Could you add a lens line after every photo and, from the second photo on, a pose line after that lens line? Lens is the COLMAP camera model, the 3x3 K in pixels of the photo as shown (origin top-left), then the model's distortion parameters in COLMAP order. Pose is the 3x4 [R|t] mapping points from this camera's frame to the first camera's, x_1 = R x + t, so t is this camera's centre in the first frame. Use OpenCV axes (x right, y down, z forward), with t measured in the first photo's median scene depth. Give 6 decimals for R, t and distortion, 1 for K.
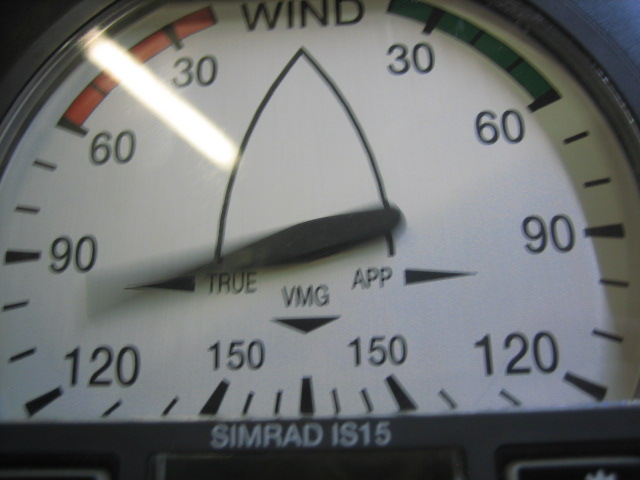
lens RADIAL K [[727.9, 0, 312.5], [0, 727.9, 204.5], [0, 0, 1]] dist [-0.132341, 0.001601]
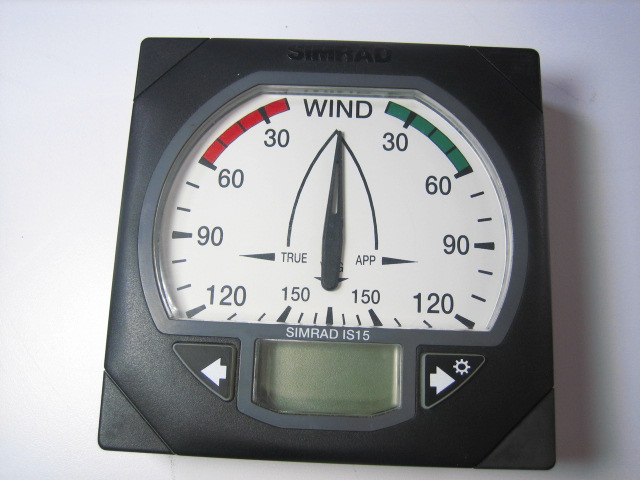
lens RADIAL K [[716.0, 0, 319.4], [0, 716.0, 220.3], [0, 0, 1]] dist [-0.126407, -0.002151]
pose [[0.996322, 0.072256, 0.046057, -0.146140], [-0.077167, 0.990282, 0.115704, -0.229431], [-0.037249, -0.118833, 0.992215, -0.952213]]
